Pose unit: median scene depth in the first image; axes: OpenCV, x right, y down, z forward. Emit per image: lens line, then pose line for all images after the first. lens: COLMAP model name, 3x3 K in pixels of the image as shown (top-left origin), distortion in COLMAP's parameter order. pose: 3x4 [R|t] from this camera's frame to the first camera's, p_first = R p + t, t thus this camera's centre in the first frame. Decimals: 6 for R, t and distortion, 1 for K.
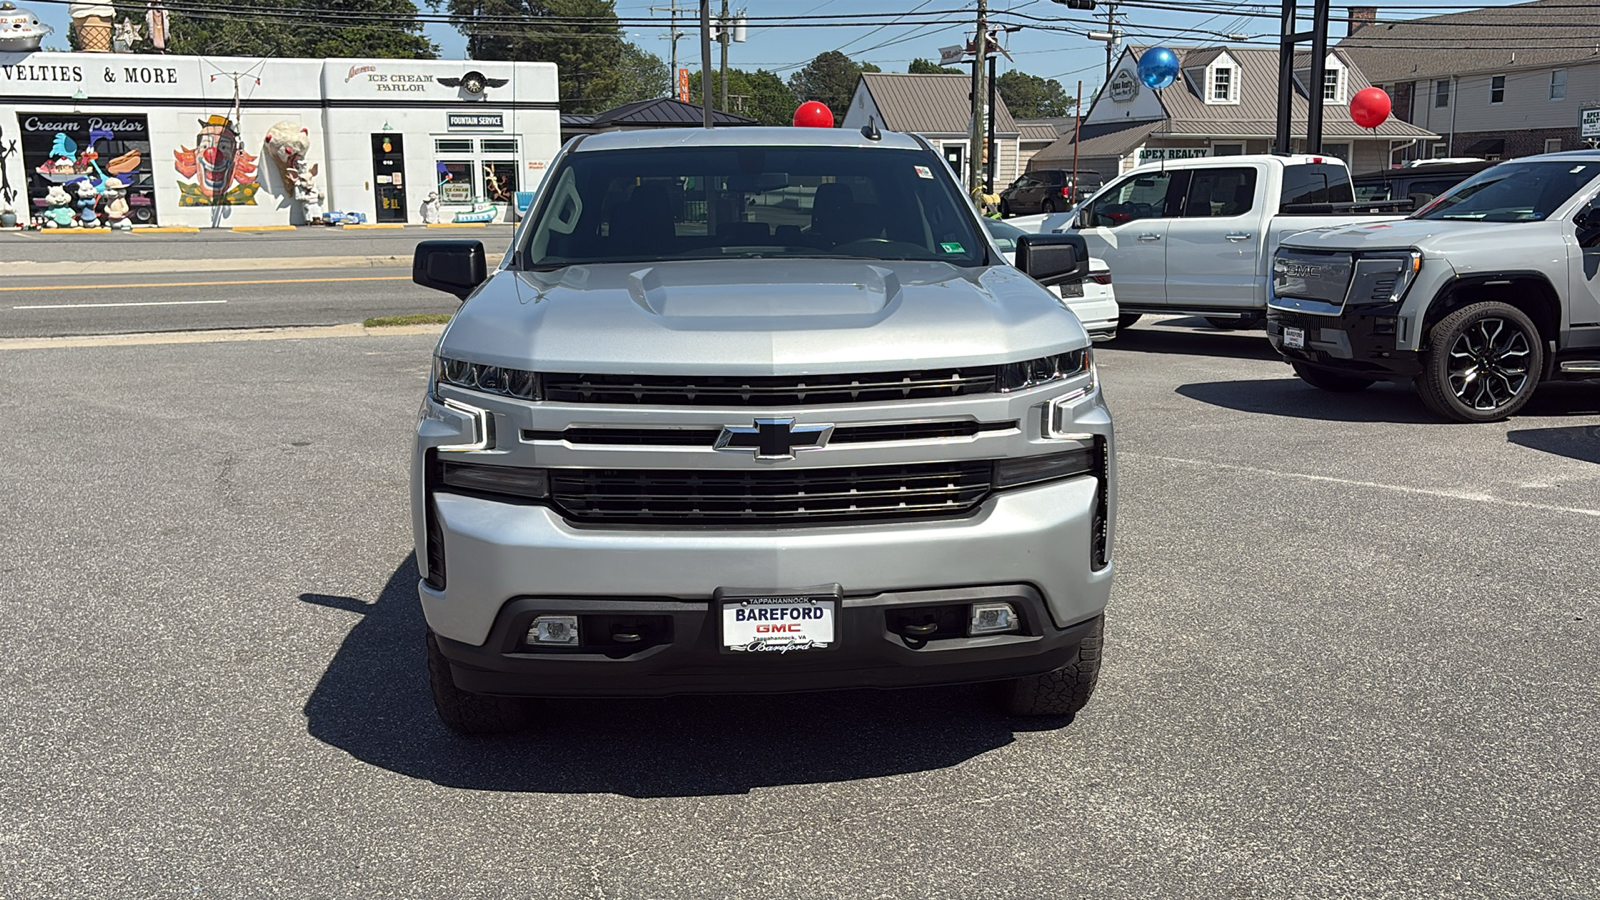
lens RADIAL K [[1487.7, 0, 800.2], [0, 1487.7, 423.9], [0, 0, 1]] dist [0.033524, 0.000000]
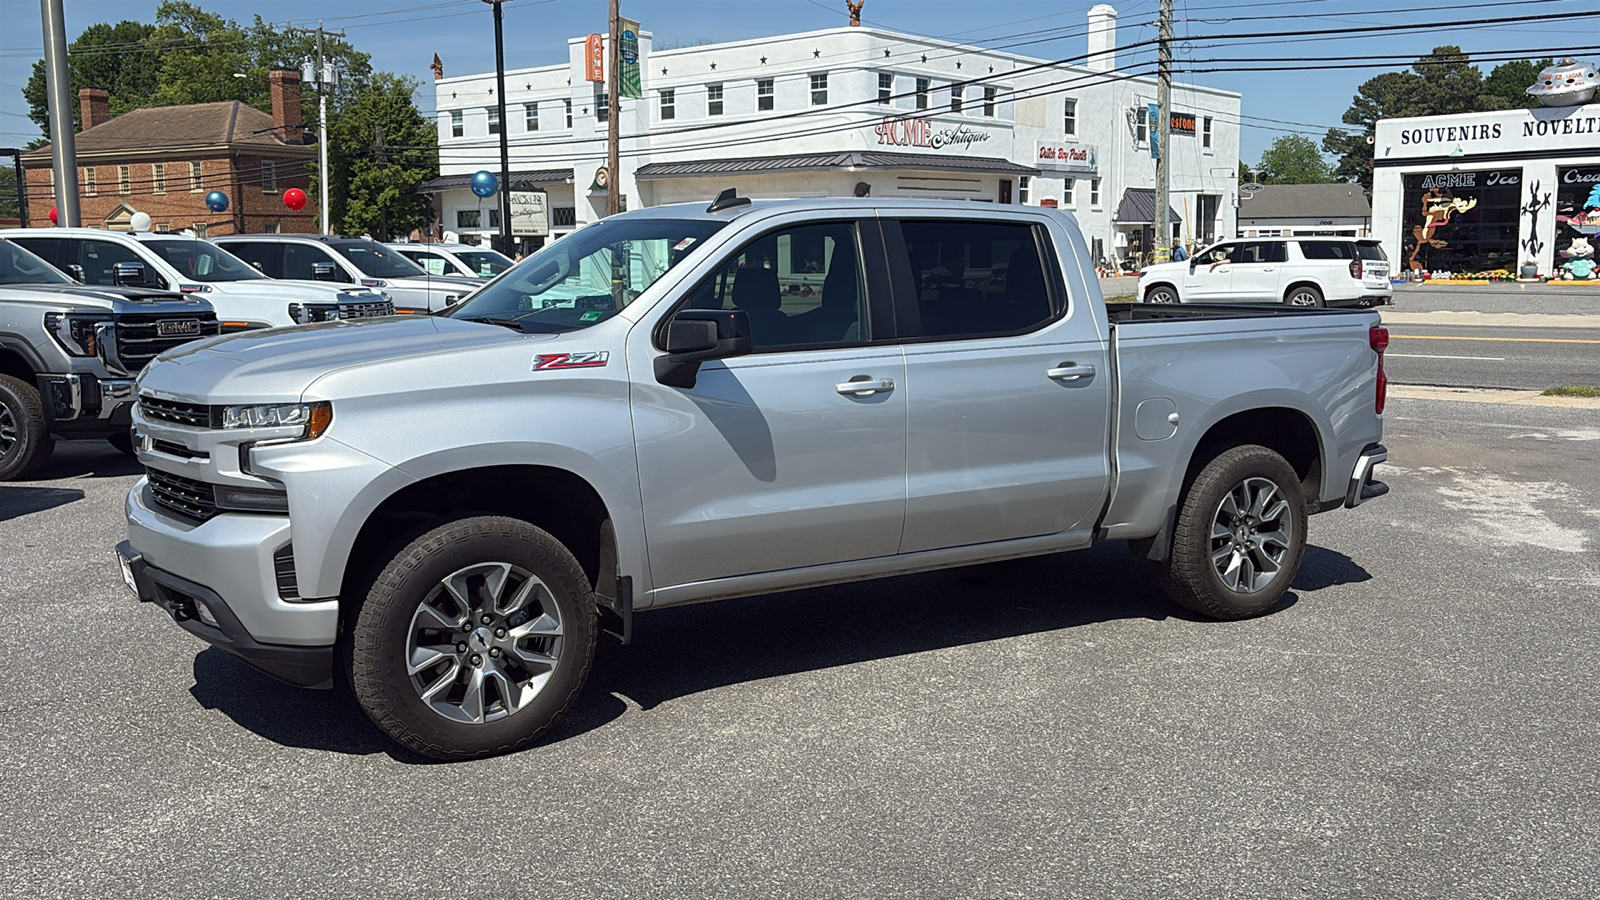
lens RADIAL K [[1487.7, 0, 795.0], [0, 1487.7, 439.5], [0, 0, 1]] dist [0.033524, 0.000000]
pose [[0.474264, 0.115927, -0.872717, 0.386209], [-0.135130, 0.989131, 0.057956, -0.039877], [0.869950, 0.090444, 0.484775, 0.223264]]
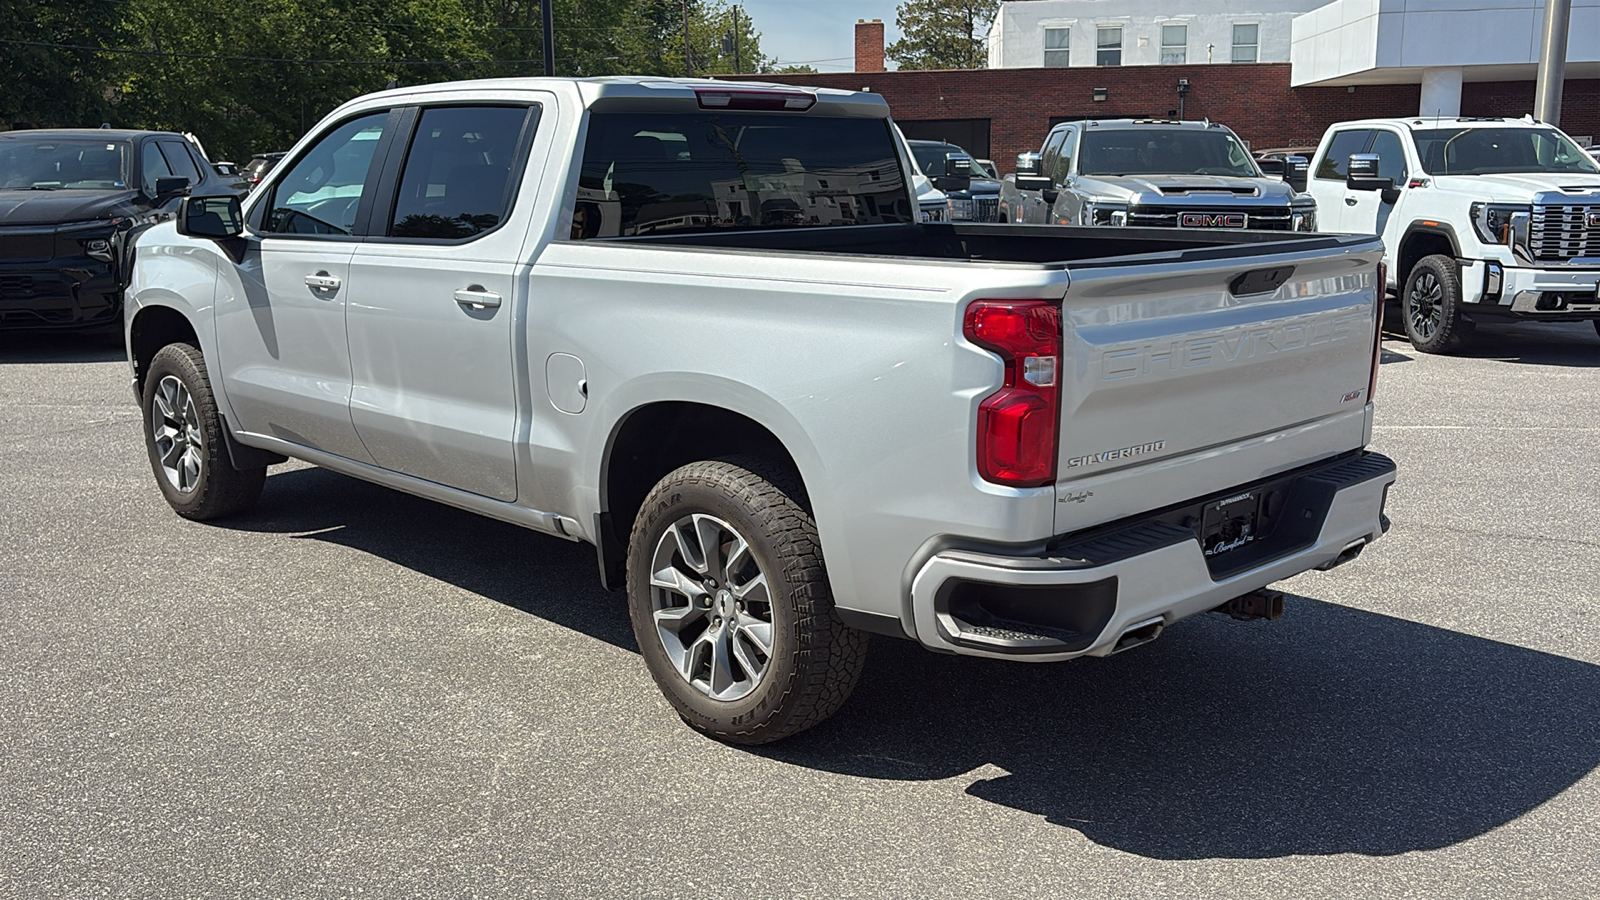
lens RADIAL K [[1487.7, 0, 836.6], [0, 1487.7, 473.1], [0, 0, 1]] dist [0.033524, 0.000000]
pose [[-0.760468, 0.147281, -0.632453, 0.202346], [-0.086267, 0.942395, 0.323186, -0.124184], [0.643620, 0.300332, -0.703956, 0.804206]]
